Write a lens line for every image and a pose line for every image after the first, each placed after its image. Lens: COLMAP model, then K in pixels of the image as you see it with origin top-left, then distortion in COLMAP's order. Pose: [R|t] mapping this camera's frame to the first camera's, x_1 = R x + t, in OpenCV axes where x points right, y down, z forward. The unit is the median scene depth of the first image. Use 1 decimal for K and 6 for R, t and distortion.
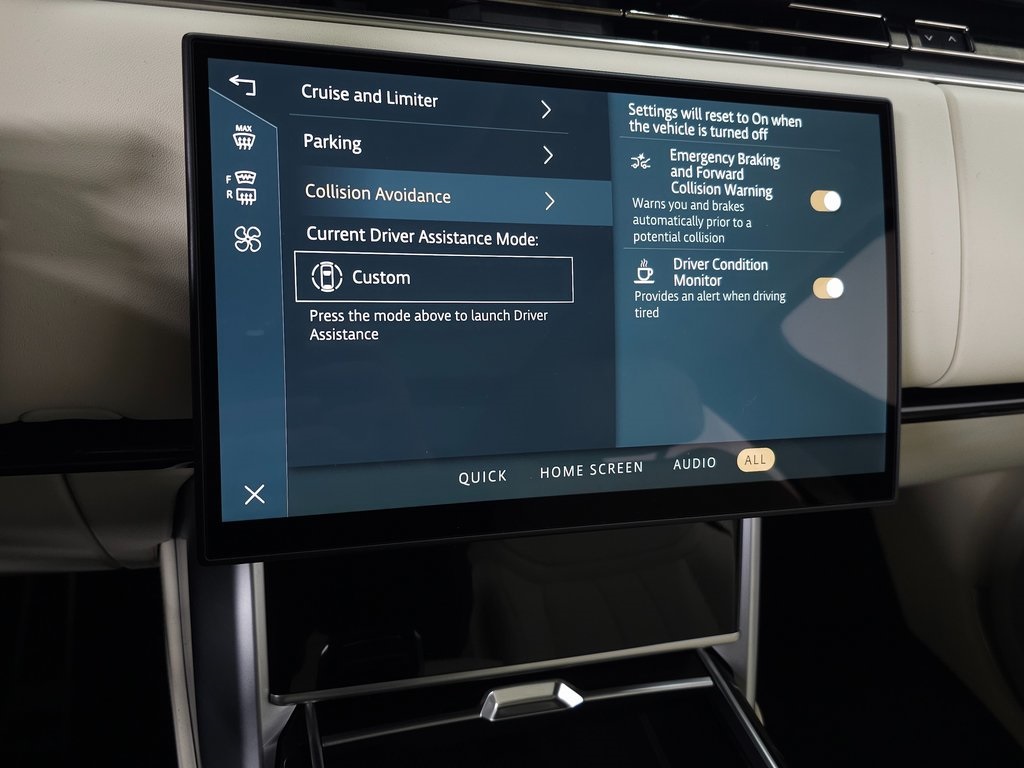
lens RADIAL K [[879.7, 0, 502.0], [0, 879.7, 378.8], [0, 0, 1]] dist [0.051246, -0.066794]
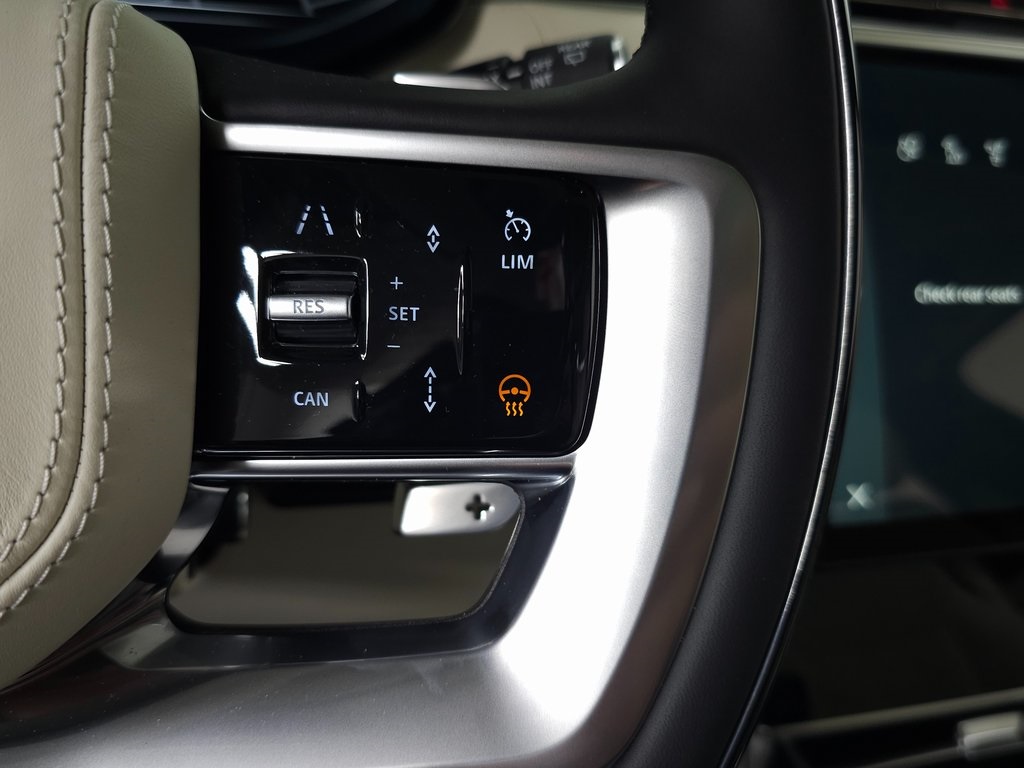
lens RADIAL K [[879.7, 0, 493.8], [0, 879.7, 394.6], [0, 0, 1]] dist [0.051246, -0.066794]
pose [[0.997026, -0.031090, -0.070515, -0.456428], [0.025814, 0.996884, -0.074543, 0.062871], [0.072613, 0.072501, 0.994722, 0.005626]]
